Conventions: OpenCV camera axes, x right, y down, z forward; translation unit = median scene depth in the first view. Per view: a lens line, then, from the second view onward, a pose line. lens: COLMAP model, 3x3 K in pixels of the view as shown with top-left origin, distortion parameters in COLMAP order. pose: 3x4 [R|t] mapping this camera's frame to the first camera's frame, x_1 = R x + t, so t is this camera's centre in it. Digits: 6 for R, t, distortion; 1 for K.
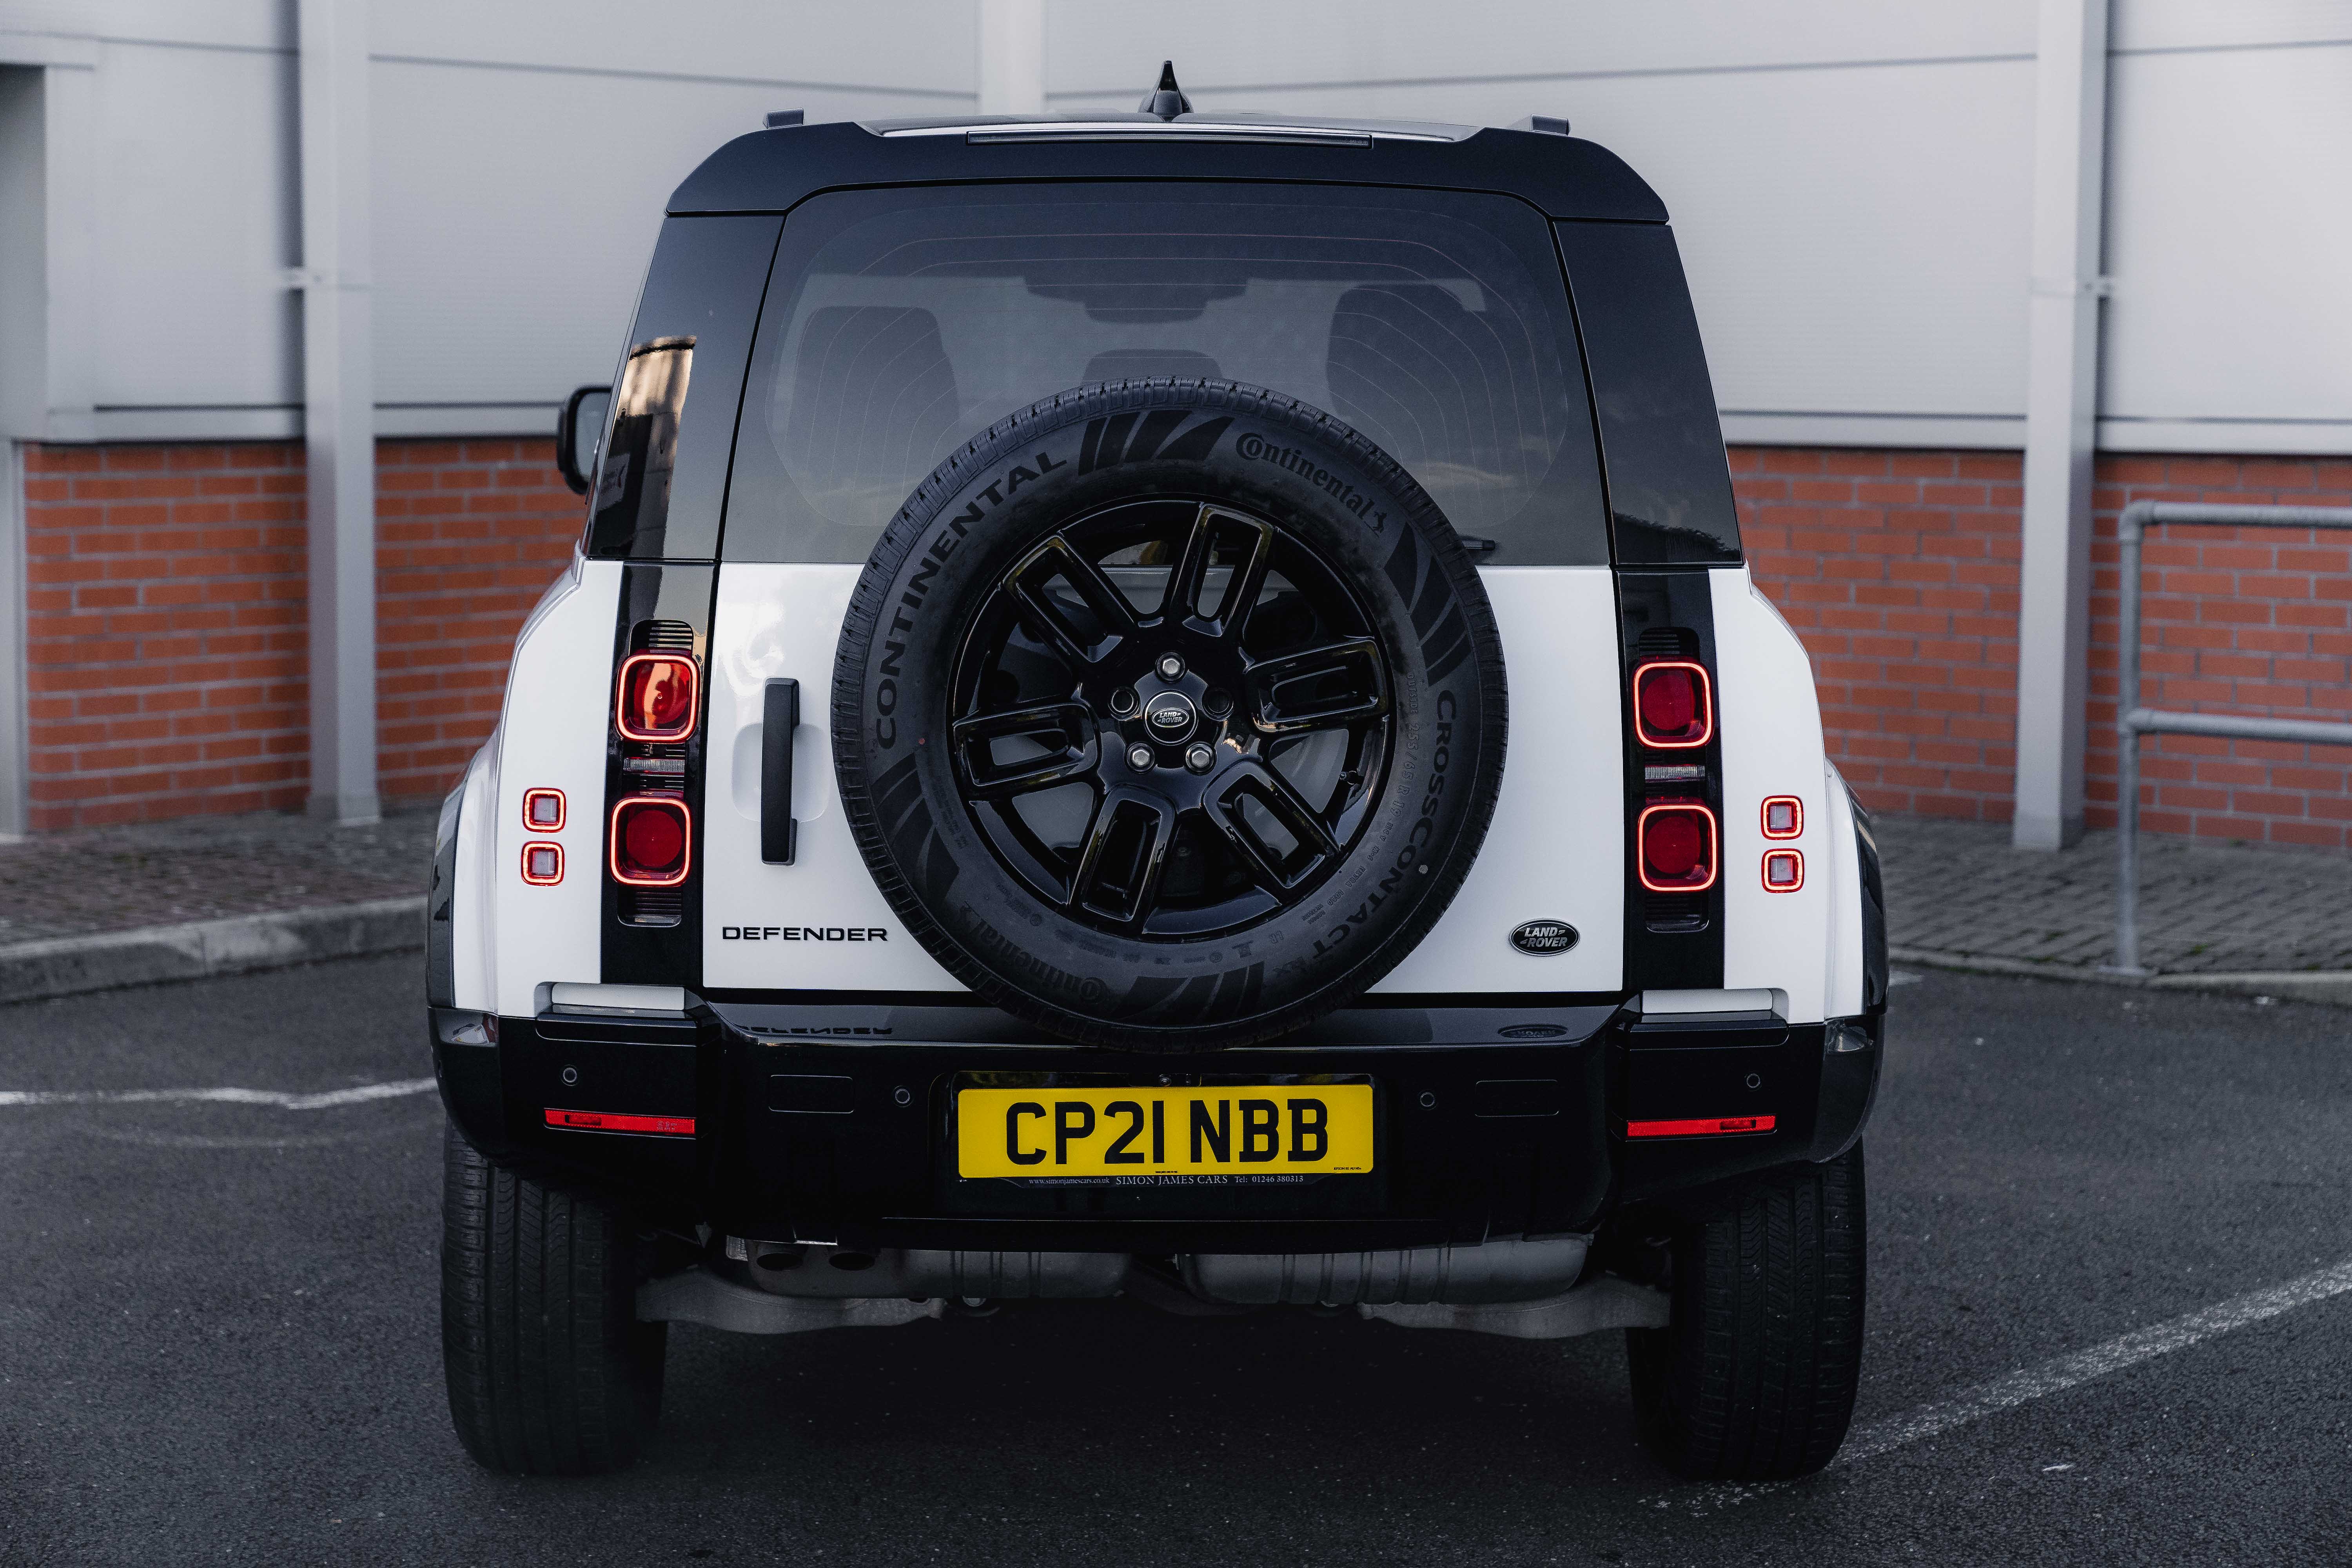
lens RADIAL K [[4588.8, 0, 1176.0], [0, 4588.8, 784.0], [0, 0, 1]] dist [0.012495, 0.425304]
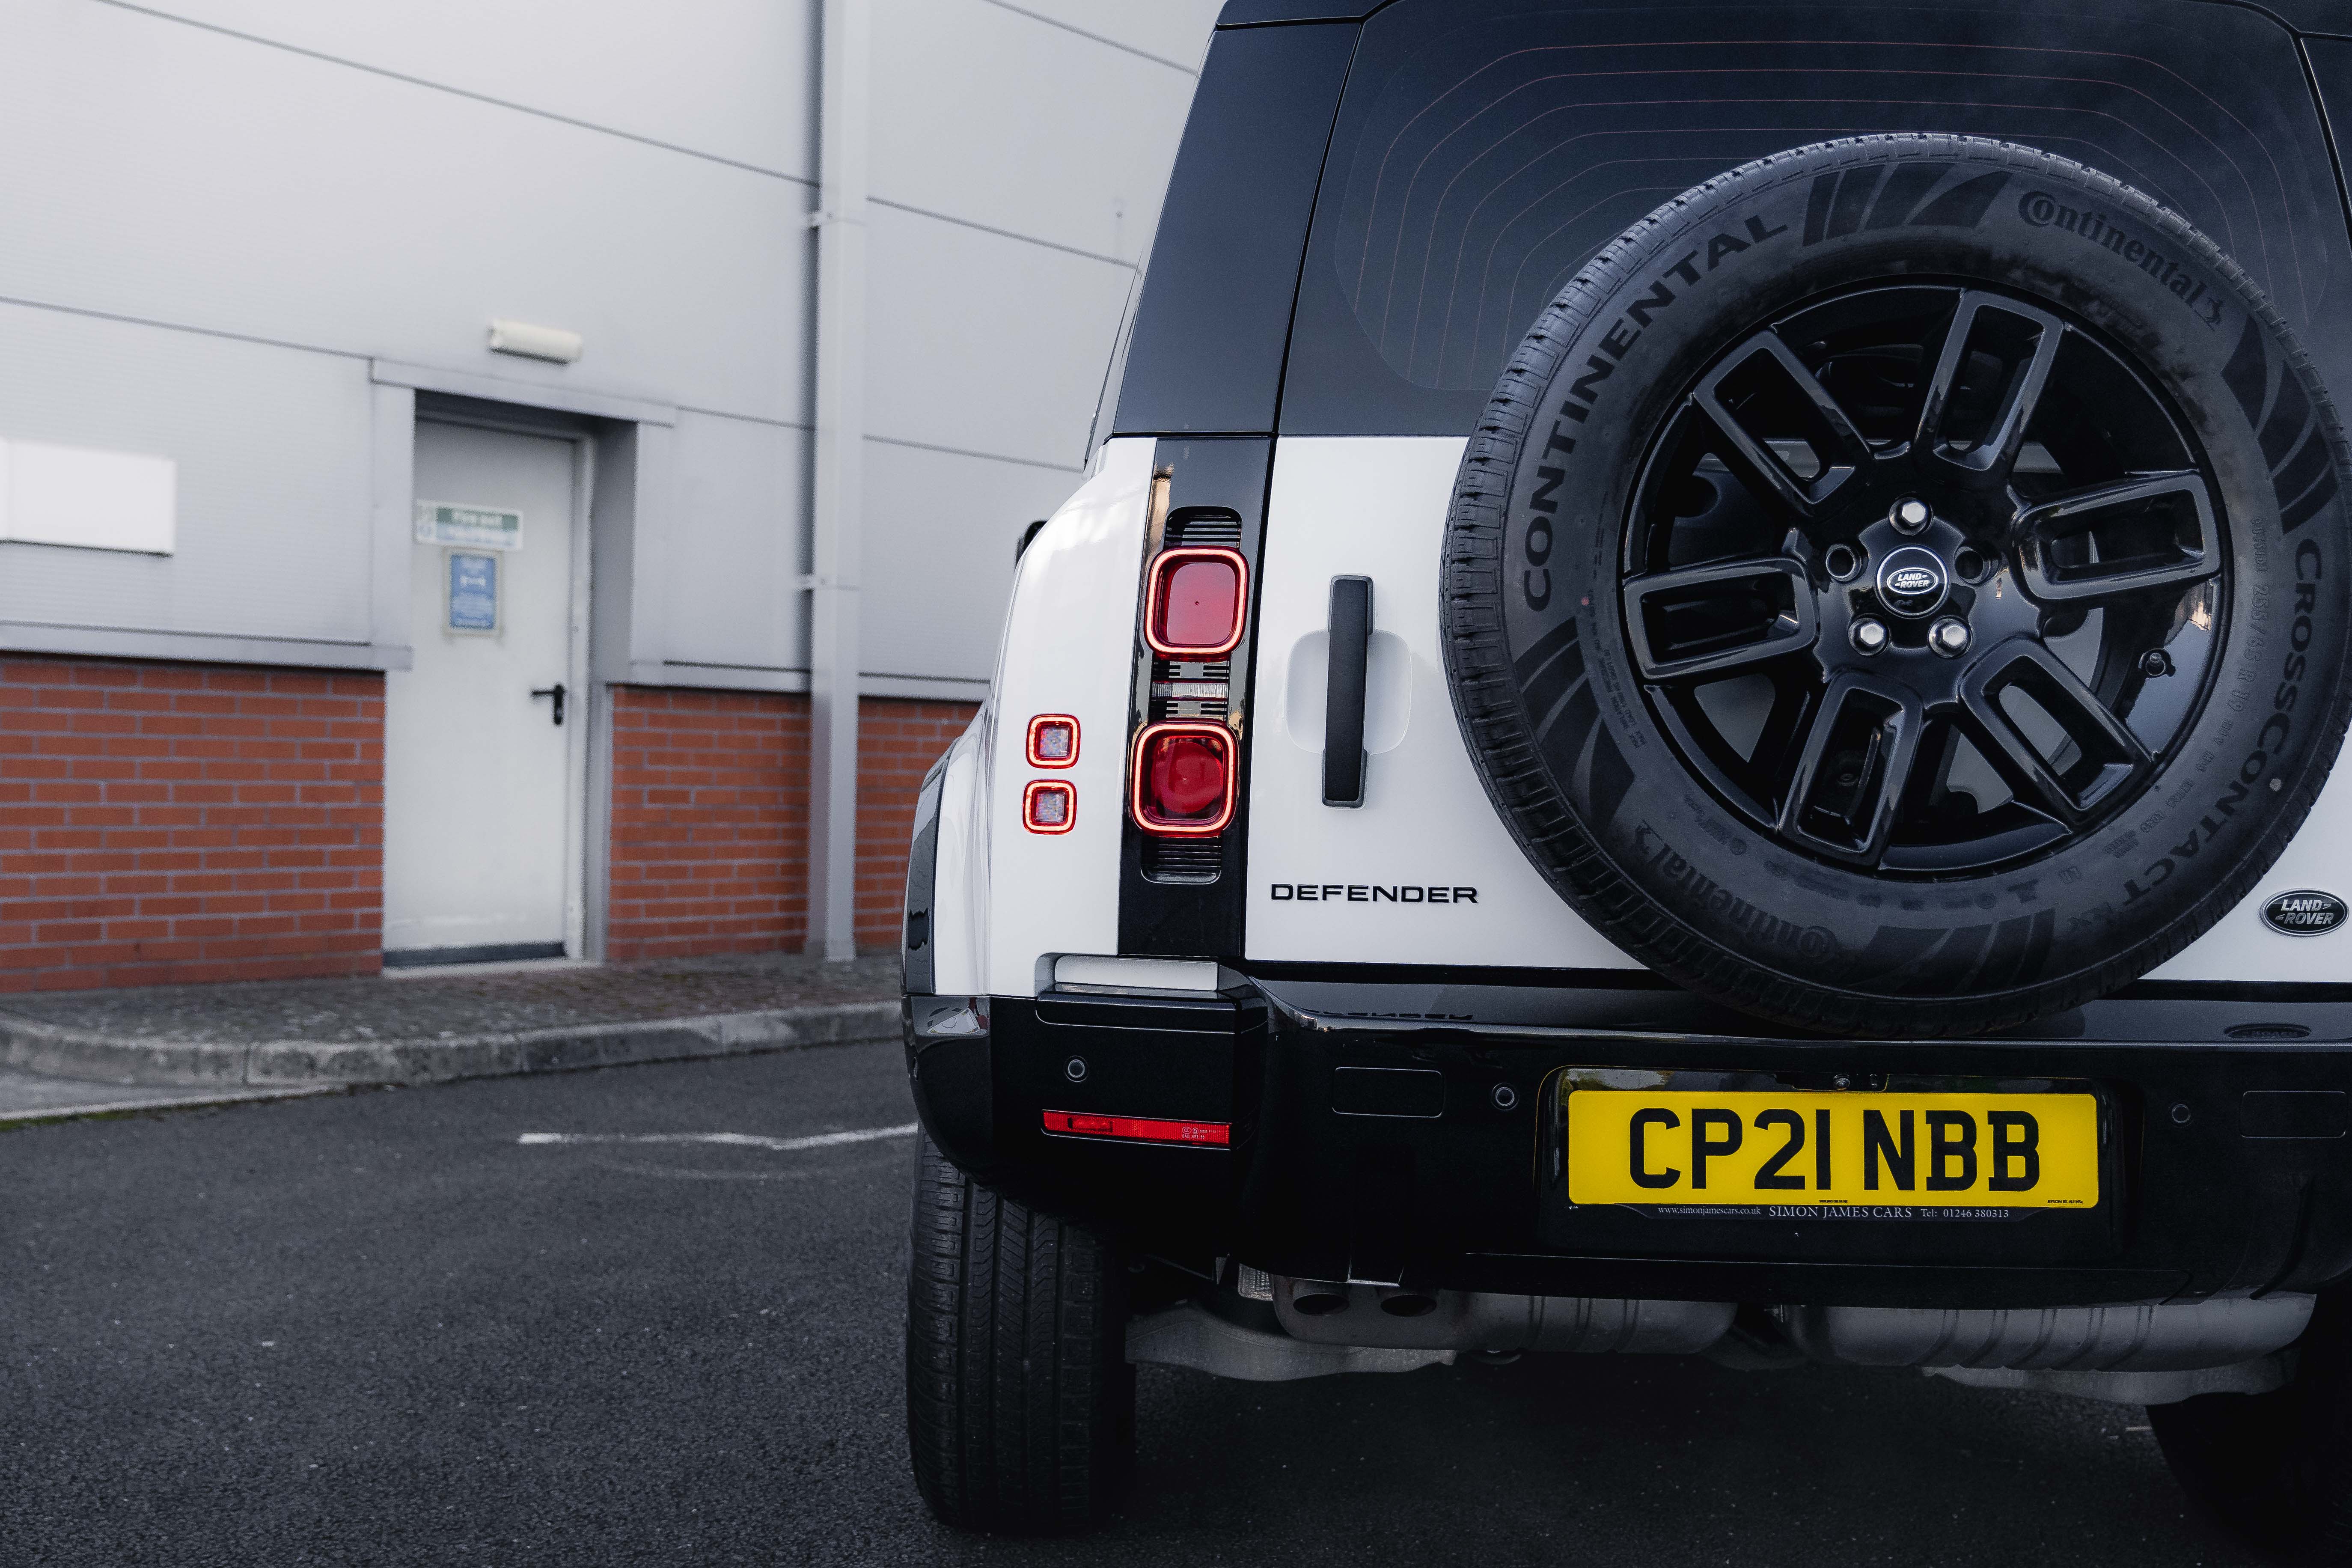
lens RADIAL K [[2413.6, 0, 1222.7], [0, 2413.6, 779.2], [0, 0, 1]] dist [0.052290, -0.002551]
pose [[0.999666, 0.012180, -0.022786, -0.097432], [-0.014324, 0.995238, -0.096417, 0.053691], [0.021503, 0.096711, 0.995080, 0.572265]]
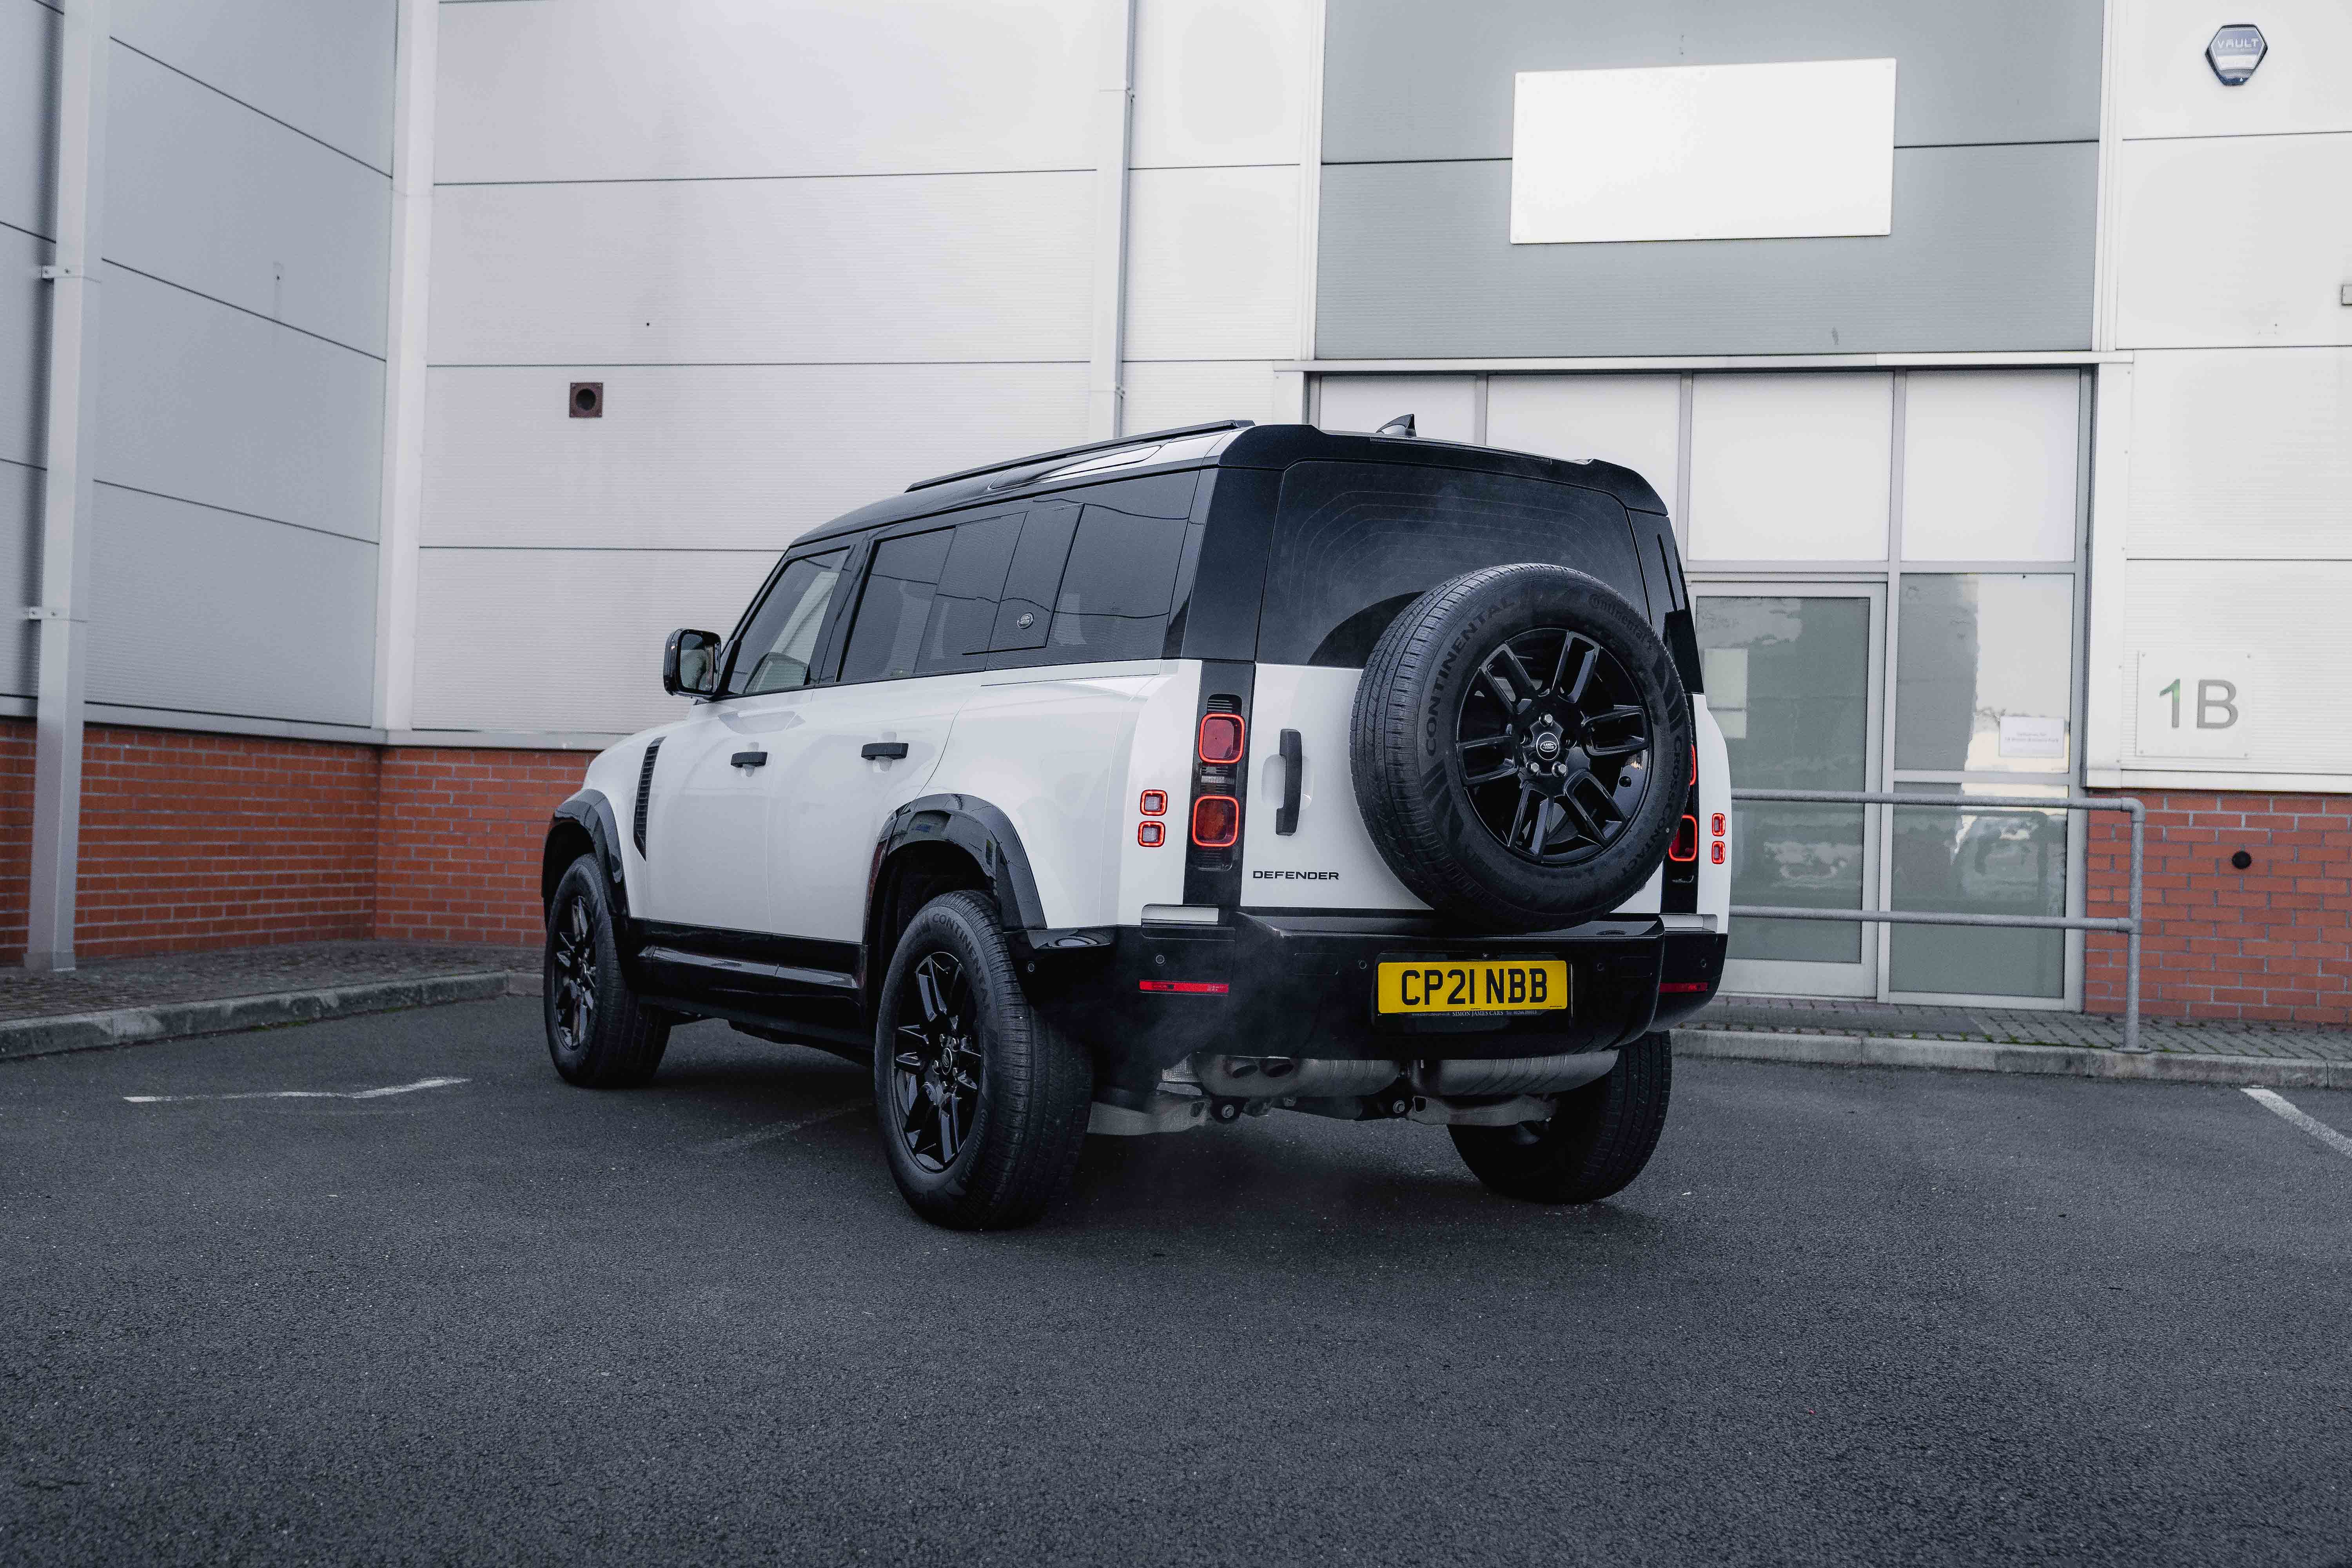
lens RADIAL K [[2594.0, 0, 1176.0], [0, 2594.0, 784.0], [0, 0, 1]] dist [0.065120, -0.030224]
pose [[0.888451, 0.029713, 0.458009, -0.574379], [0.019265, 0.994609, -0.101895, 0.097671], [-0.458567, 0.099352, 0.883088, 0.139750]]
